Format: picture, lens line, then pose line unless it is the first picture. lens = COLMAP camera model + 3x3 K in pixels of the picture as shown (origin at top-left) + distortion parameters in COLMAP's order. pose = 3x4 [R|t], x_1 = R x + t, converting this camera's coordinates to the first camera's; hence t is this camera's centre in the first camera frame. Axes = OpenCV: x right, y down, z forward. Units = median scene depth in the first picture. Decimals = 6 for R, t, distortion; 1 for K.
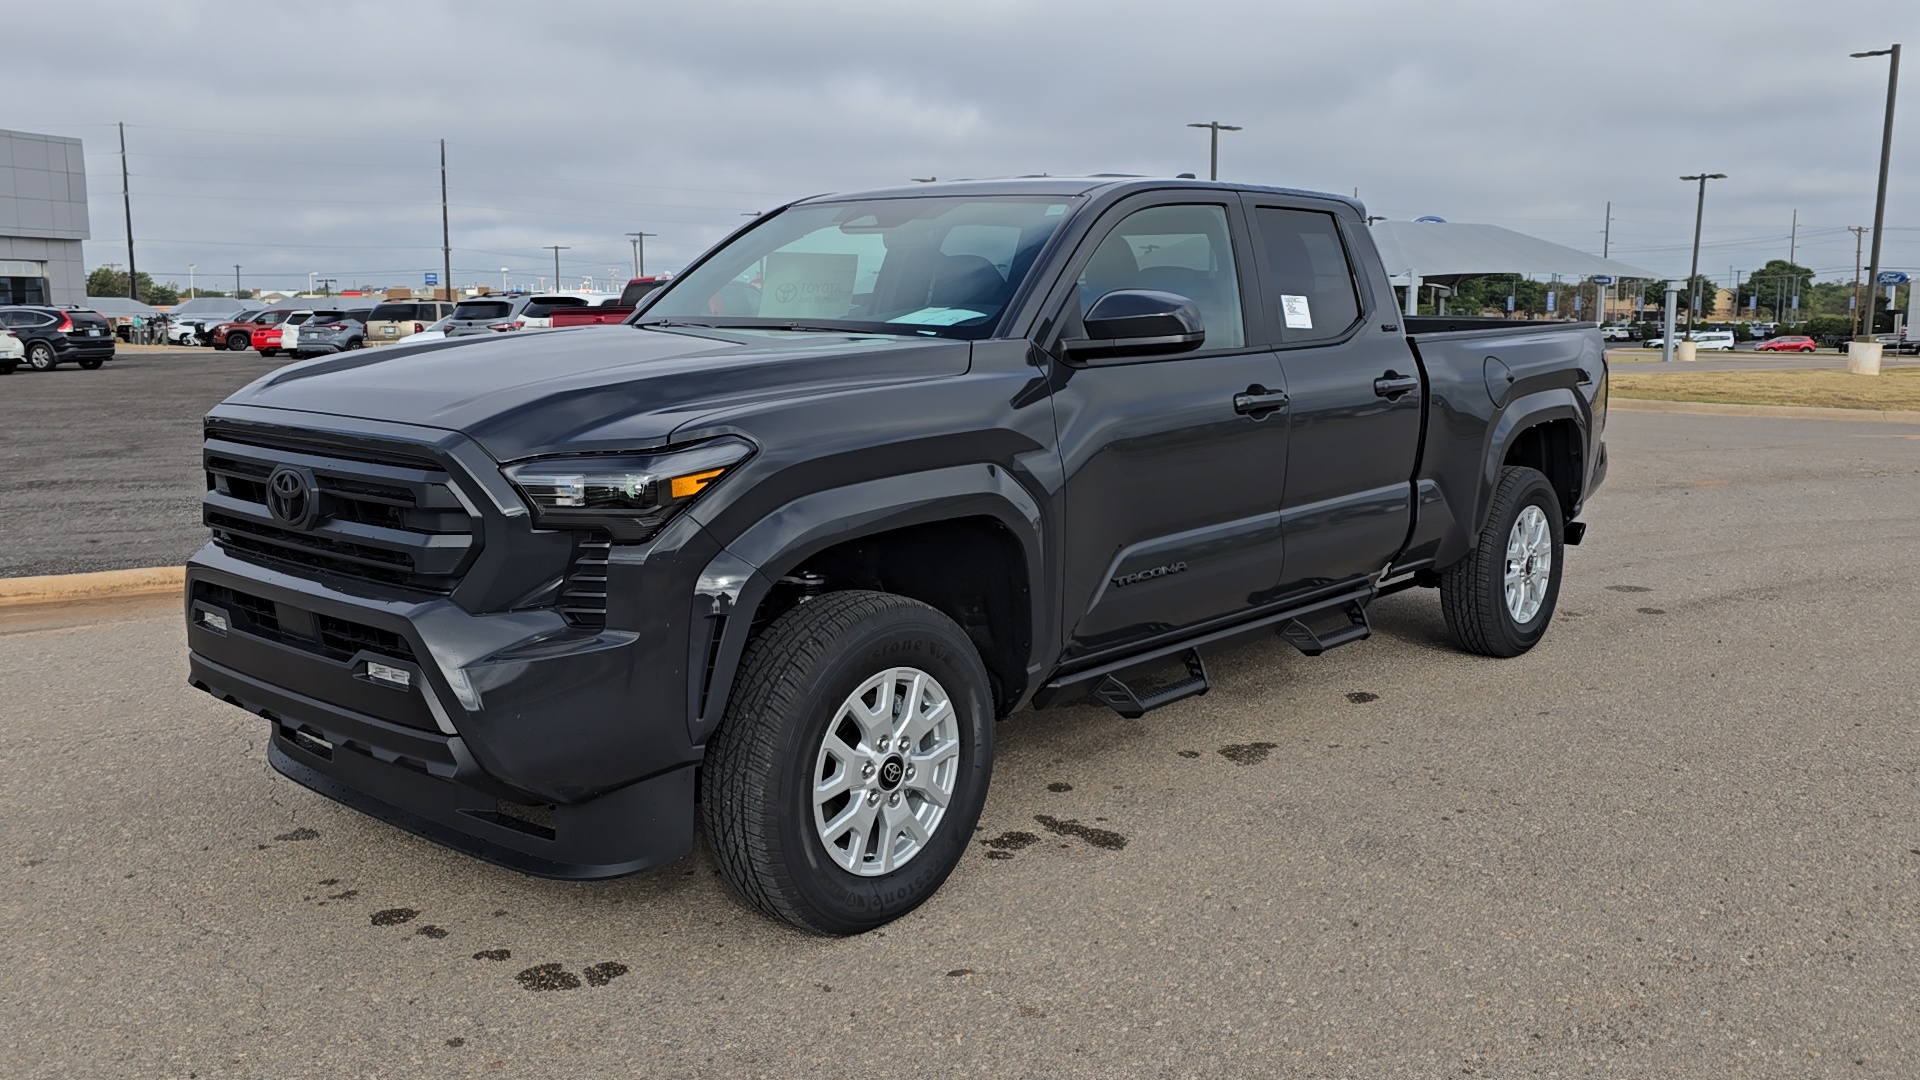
lens RADIAL K [[1589.0, 0, 972.5], [0, 1589.0, 543.8], [0, 0, 1]] dist [-0.005711, 0.004658]
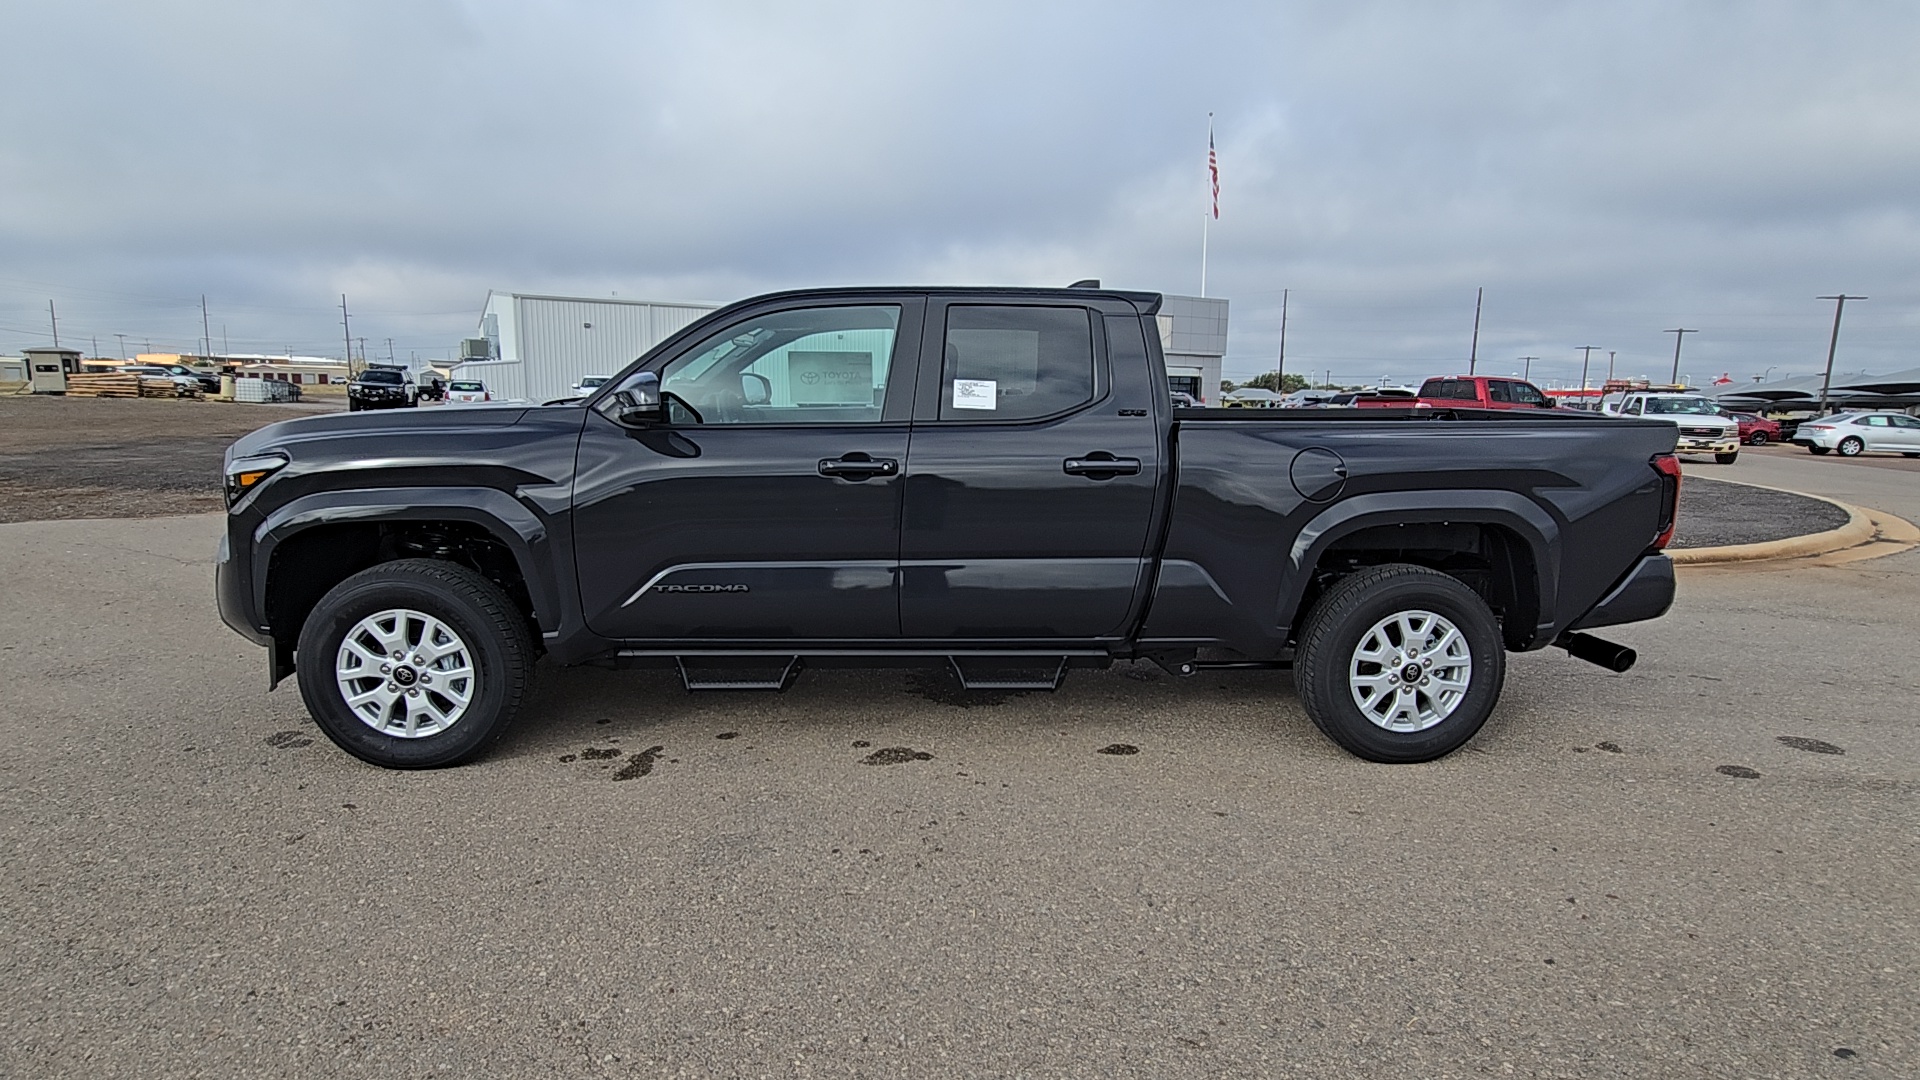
lens RADIAL K [[969.3, 0, 954.6], [0, 969.3, 548.2], [0, 0, 1]] dist [-0.000670, 0.000127]
pose [[0.689582, 0.129052, -0.712616, 0.821601], [-0.123724, 0.990522, 0.059654, -0.088078], [0.713560, 0.047032, 0.699013, 0.583777]]
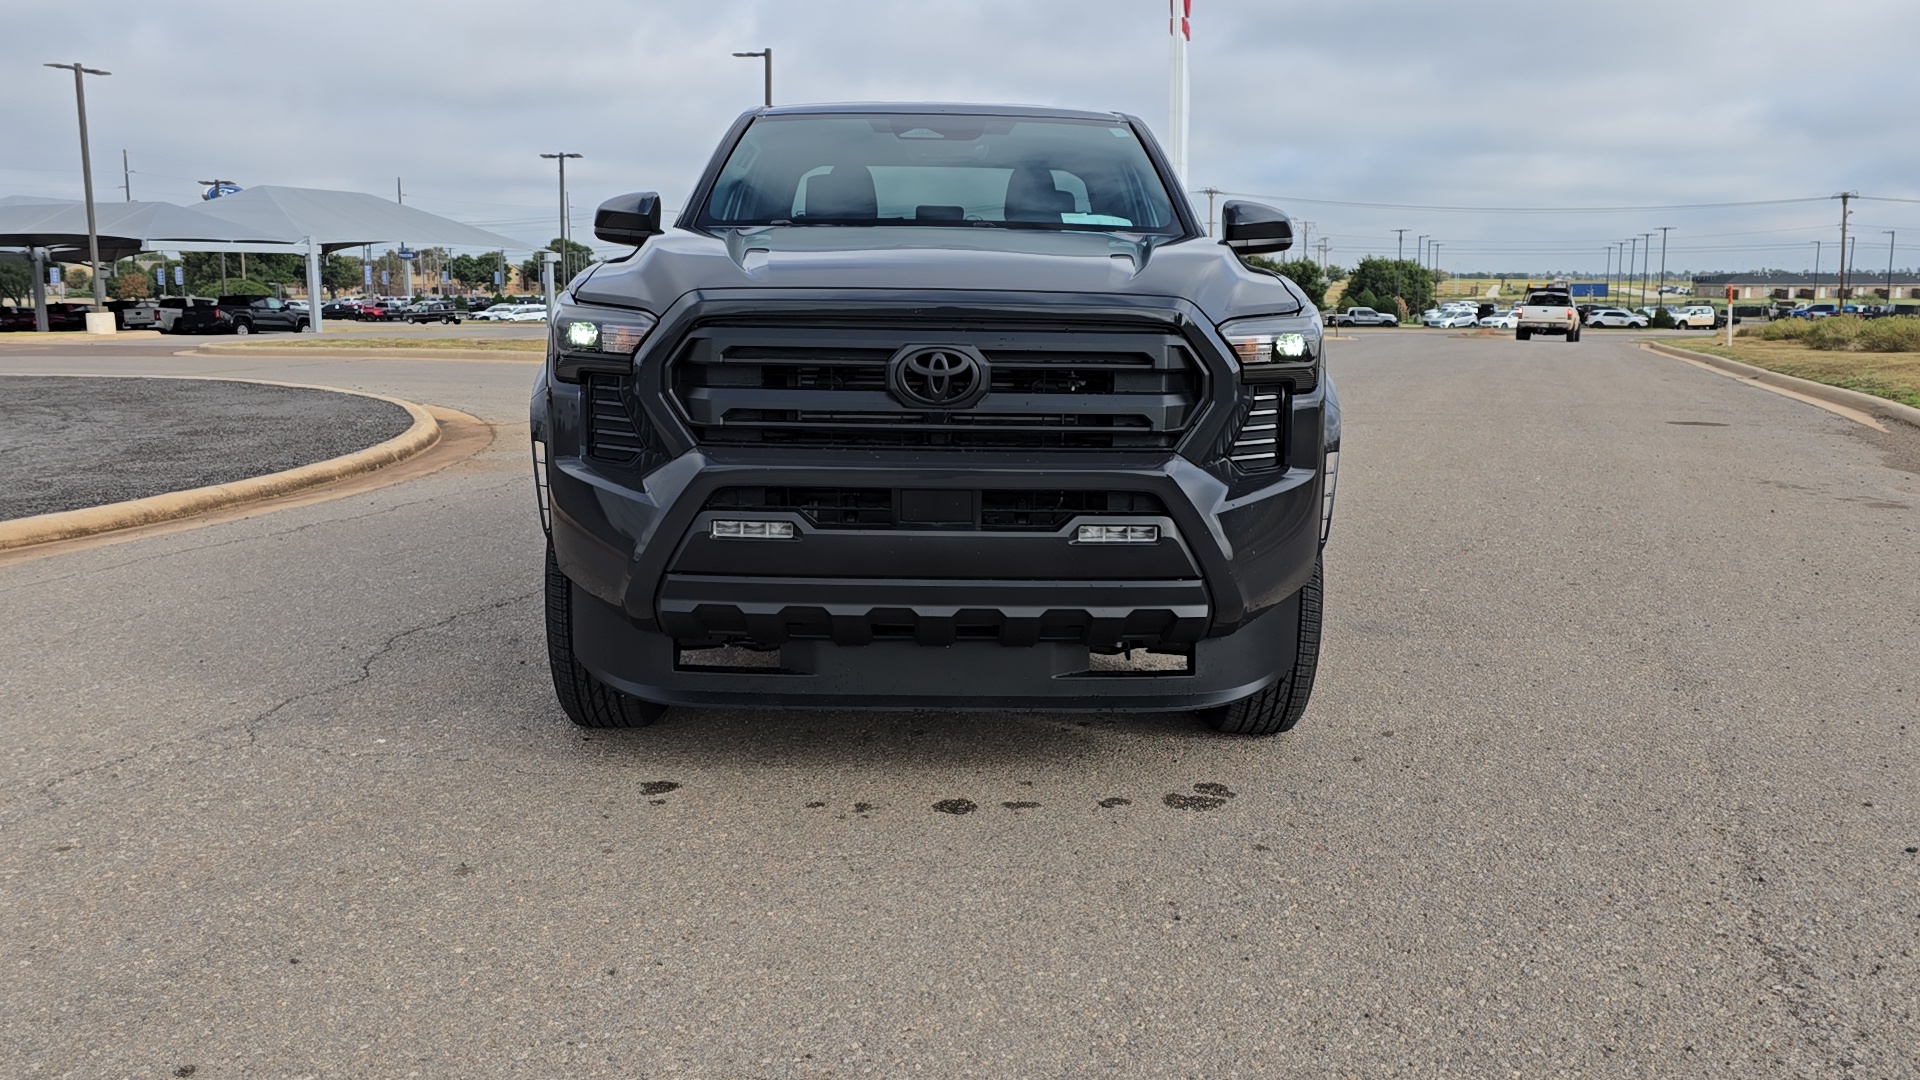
lens RADIAL K [[1589.0, 0, 972.5], [0, 1589.0, 543.8], [0, 0, 1]] dist [-0.005711, 0.004658]
pose [[0.751397, -0.106859, 0.651140, -0.825182], [0.097160, 0.993961, 0.050999, 0.019702], [-0.652658, 0.024944, 0.757242, 0.203699]]
